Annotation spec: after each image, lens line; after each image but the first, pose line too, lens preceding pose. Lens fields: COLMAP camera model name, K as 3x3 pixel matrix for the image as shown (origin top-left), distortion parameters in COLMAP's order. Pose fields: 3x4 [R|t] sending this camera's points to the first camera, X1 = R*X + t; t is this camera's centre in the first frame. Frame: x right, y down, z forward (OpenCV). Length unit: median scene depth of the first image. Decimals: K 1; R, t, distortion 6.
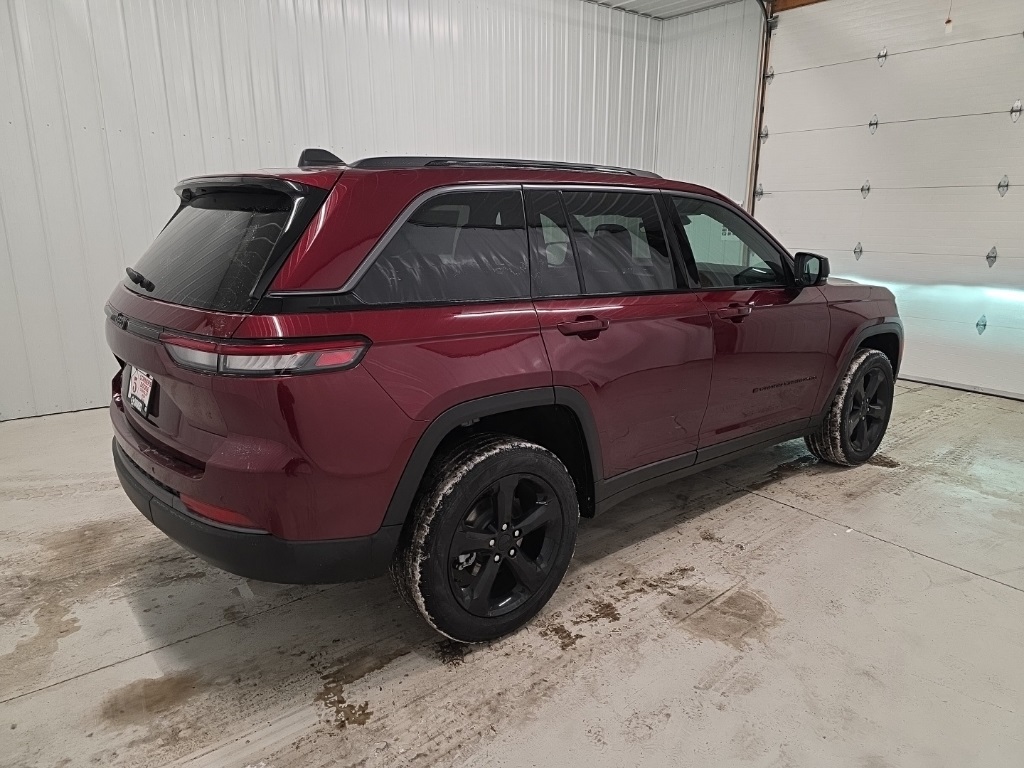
lens RADIAL K [[677.3, 0, 521.1], [0, 677.3, 390.6], [0, 0, 1]] dist [0.047439, -0.047039]
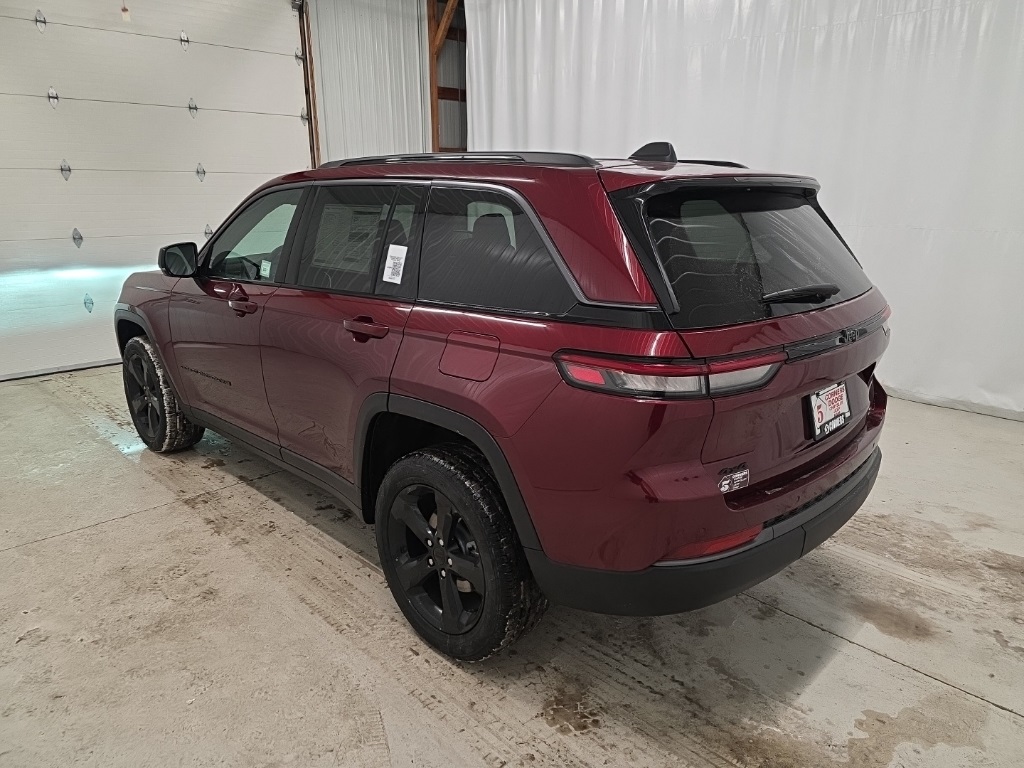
lens RADIAL K [[685.0, 0, 516.9], [0, 685.0, 385.9], [0, 0, 1]] dist [0.056932, -0.056327]
pose [[-0.081859, -0.277404, 0.957260, -1.348221], [0.250400, 0.923950, 0.289164, -0.389200], [-0.964676, 0.263369, -0.006171, 1.344704]]
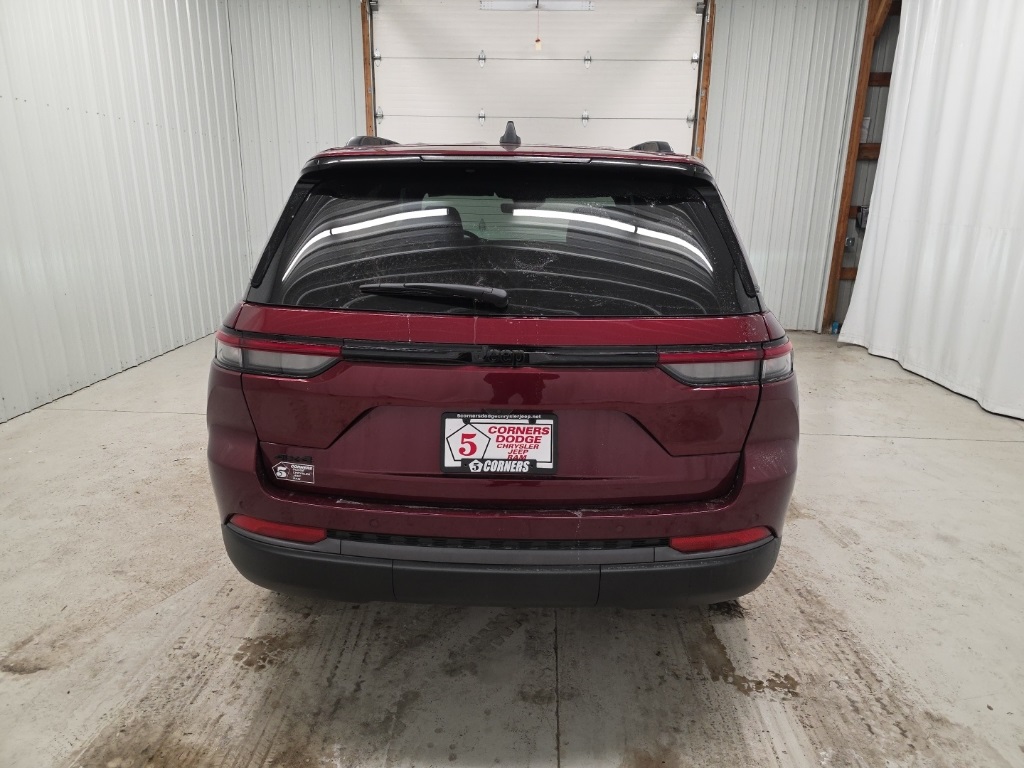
lens RADIAL K [[676.7, 0, 514.8], [0, 676.7, 378.7], [0, 0, 1]] dist [0.049373, -0.045501]
pose [[0.663663, -0.189259, 0.723694, -1.010778], [0.175352, 0.979868, 0.095446, -0.132865], [-0.727188, 0.063557, 0.683489, 0.468717]]
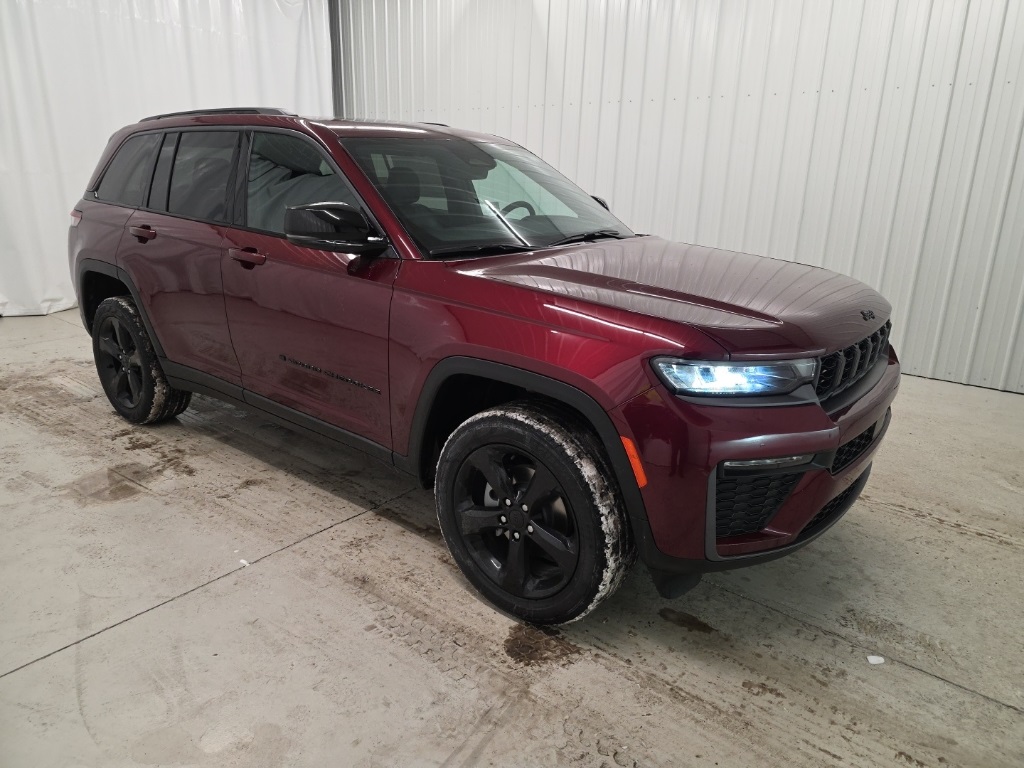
lens RADIAL K [[677.3, 0, 521.1], [0, 677.3, 390.6], [0, 0, 1]] dist [0.047439, -0.047039]
pose [[0.205302, 0.293832, -0.933549, 1.623109], [-0.265105, 0.934903, 0.235957, -0.320241], [0.942109, 0.199046, 0.269834, 1.417901]]
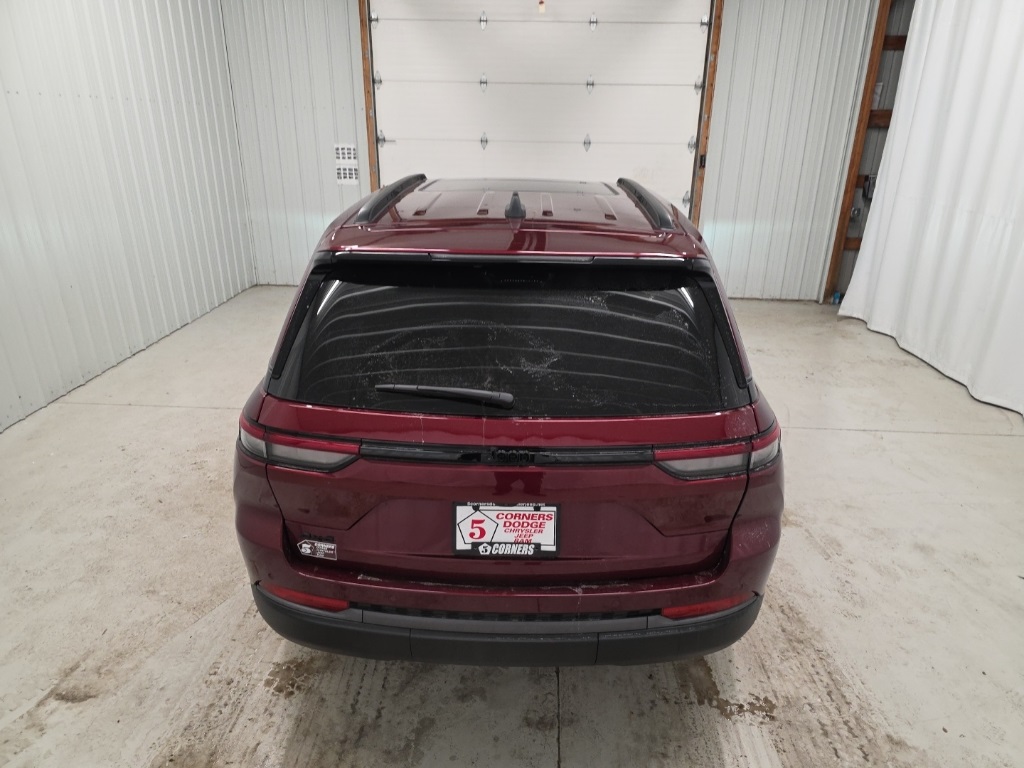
lens RADIAL K [[677.3, 0, 521.1], [0, 677.3, 390.6], [0, 0, 1]] dist [0.047439, -0.047039]
pose [[0.659333, -0.270605, 0.701465, -1.009595], [0.176099, 0.962613, 0.205827, -0.303676], [-0.730937, -0.012181, 0.682336, 0.433403]]
